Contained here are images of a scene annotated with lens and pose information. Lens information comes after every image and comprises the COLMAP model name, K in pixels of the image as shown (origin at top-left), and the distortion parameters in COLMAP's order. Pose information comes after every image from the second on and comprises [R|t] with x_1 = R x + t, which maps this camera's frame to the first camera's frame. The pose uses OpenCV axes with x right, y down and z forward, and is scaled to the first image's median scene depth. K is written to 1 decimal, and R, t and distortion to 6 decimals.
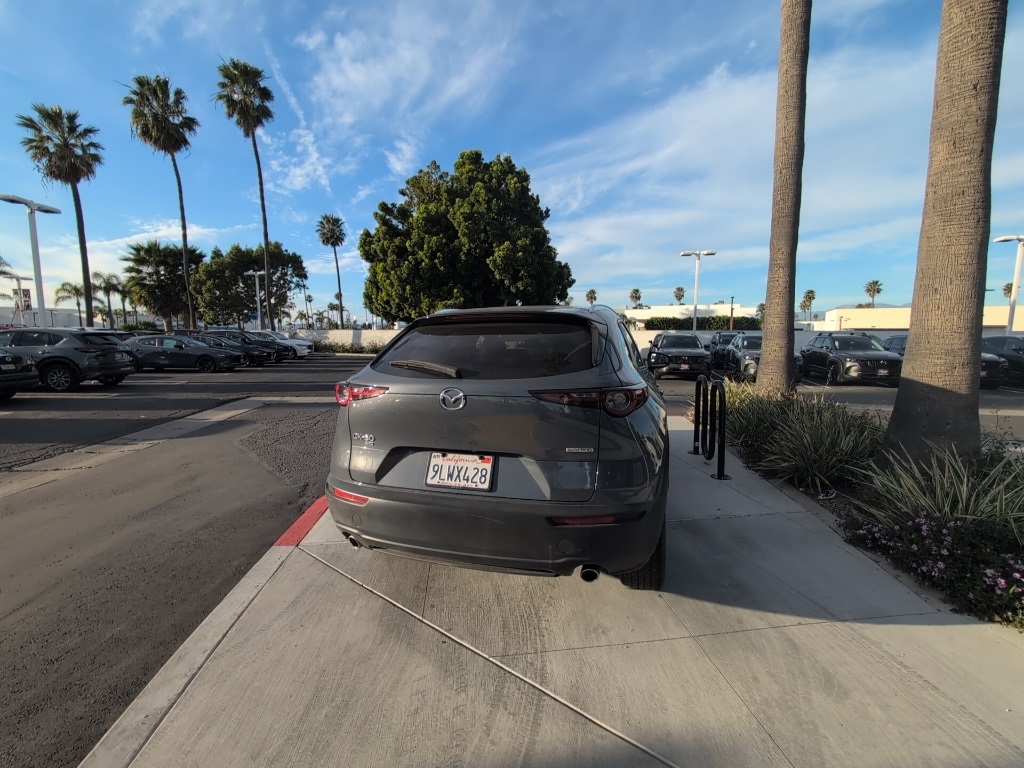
lens RADIAL K [[435.2, 0, 515.7], [0, 435.2, 382.2], [0, 0, 1]] dist [-0.000551, 0.000494]
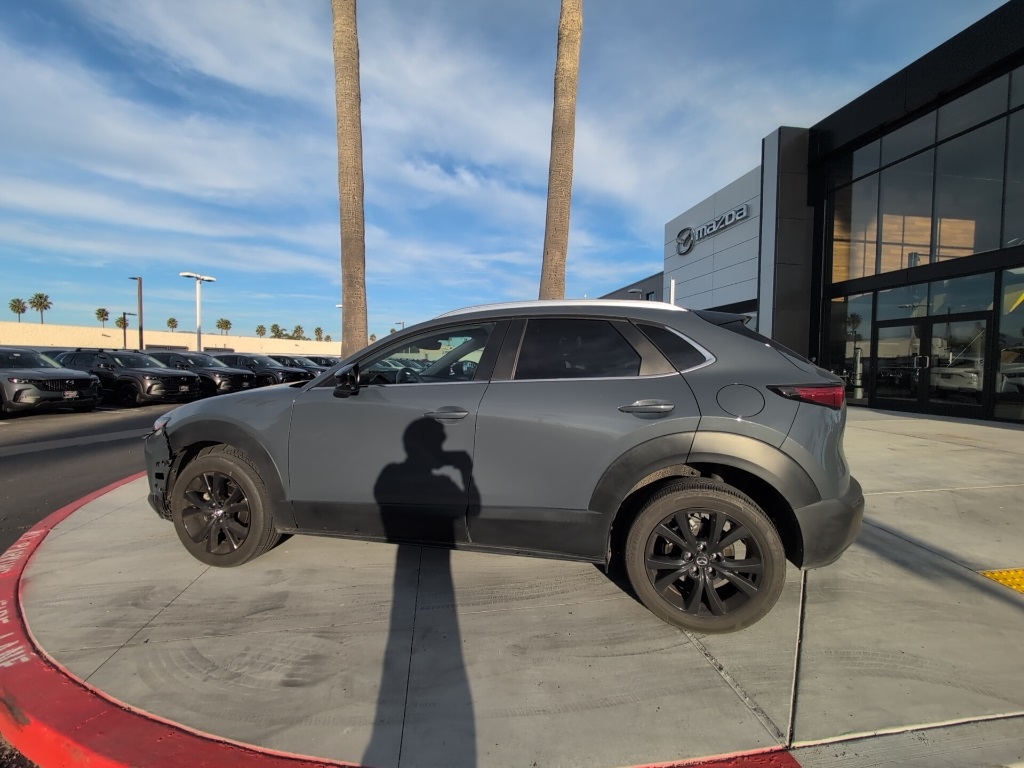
lens RADIAL K [[434.9, 0, 515.8], [0, 434.9, 382.0], [0, 0, 1]] dist [-0.000852, 0.000582]
pose [[-0.051795, -0.048322, 0.997488, -0.170991], [0.094811, 0.994079, 0.053080, -0.015559], [-0.994147, 0.097322, -0.046907, 0.231180]]
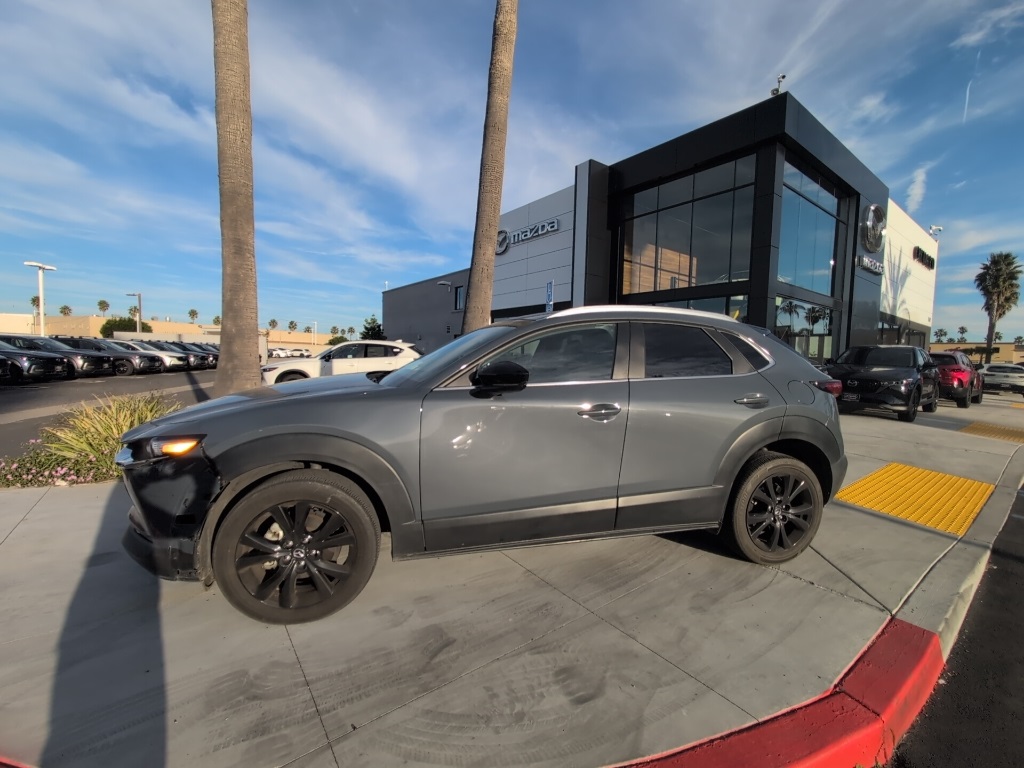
lens RADIAL K [[433.2, 0, 515.5], [0, 433.2, 382.1], [0, 0, 1]] dist [-0.000698, 0.000711]
pose [[-0.515922, -0.069950, 0.853775, -0.139849], [0.058585, 0.991446, 0.116632, -0.028008], [-0.854630, 0.110191, -0.507411, 0.341757]]
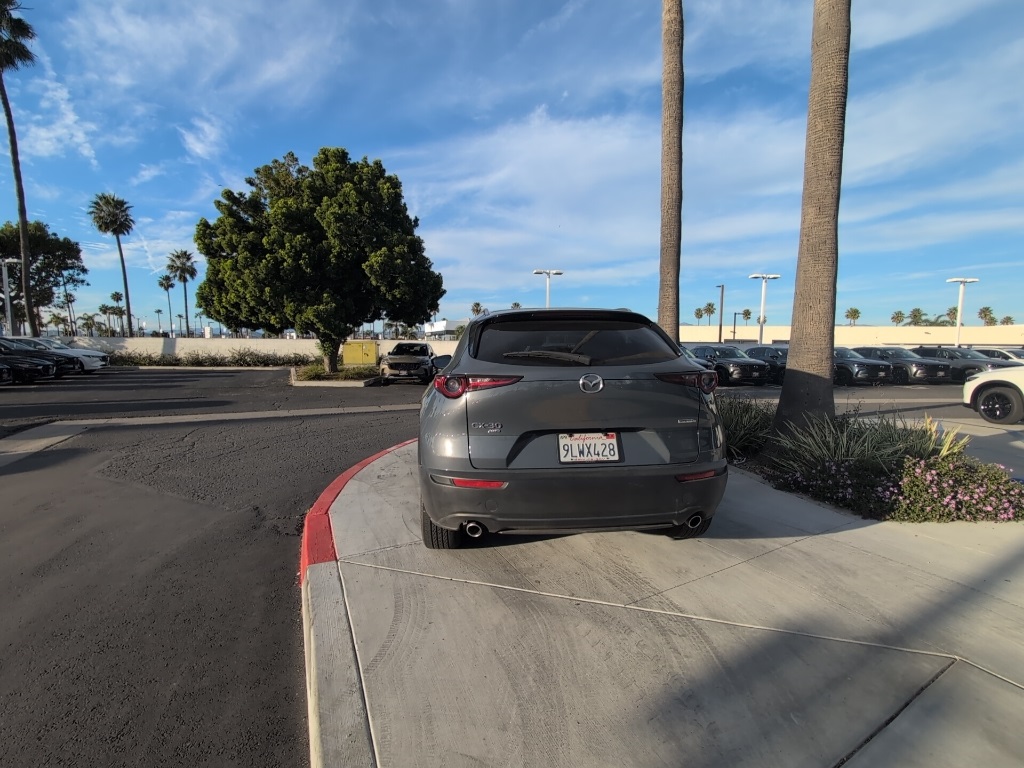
lens RADIAL K [[434.9, 0, 515.8], [0, 434.9, 382.0], [0, 0, 1]] dist [-0.000852, 0.000582]
pose [[0.935407, -0.024398, 0.352730, -0.083217], [0.033954, 0.999204, -0.020929, 0.005929], [-0.351939, 0.031554, 0.935491, 0.000180]]
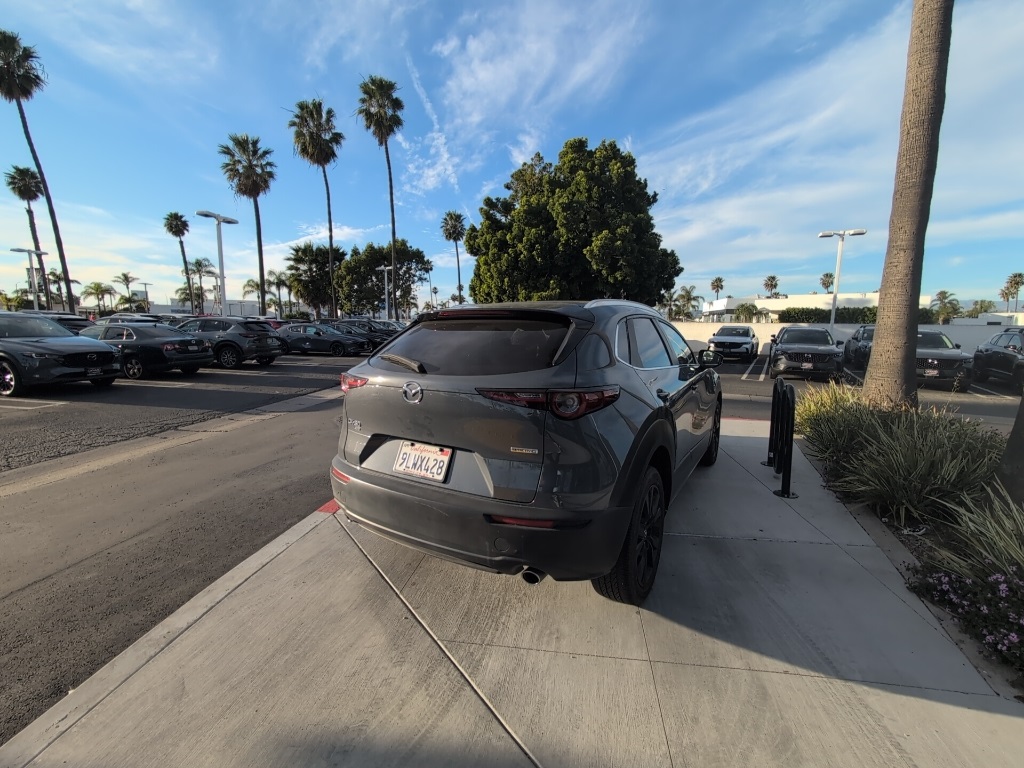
lens RADIAL K [[435.2, 0, 515.7], [0, 435.2, 382.2], [0, 0, 1]] dist [-0.000551, 0.000494]
pose [[0.966490, 0.043478, -0.252995, 0.041168], [-0.038058, 0.998930, 0.026280, -0.002626], [0.253866, -0.015771, 0.967111, 0.004933]]
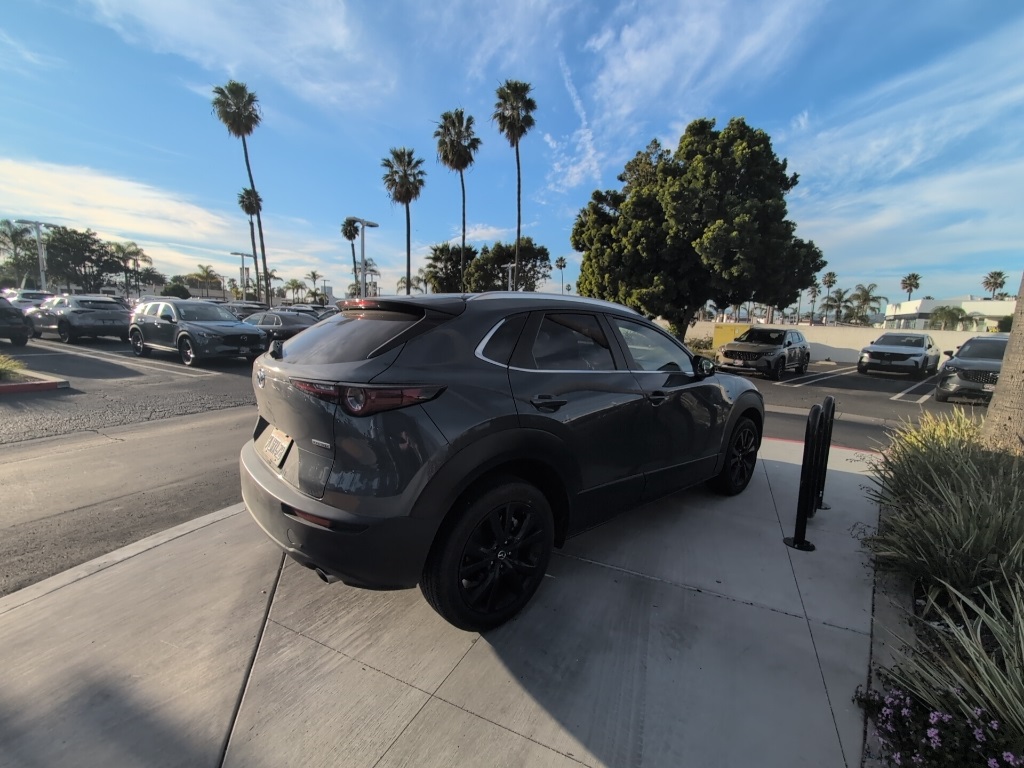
lens RADIAL K [[437.0, 0, 515.5], [0, 437.0, 381.5], [0, 0, 1]] dist [0.000747, -0.000047]
pose [[0.845645, 0.108274, -0.522649, 0.110465], [-0.096398, 0.994088, 0.049967, -0.007724], [0.524969, 0.008128, 0.851082, 0.045086]]
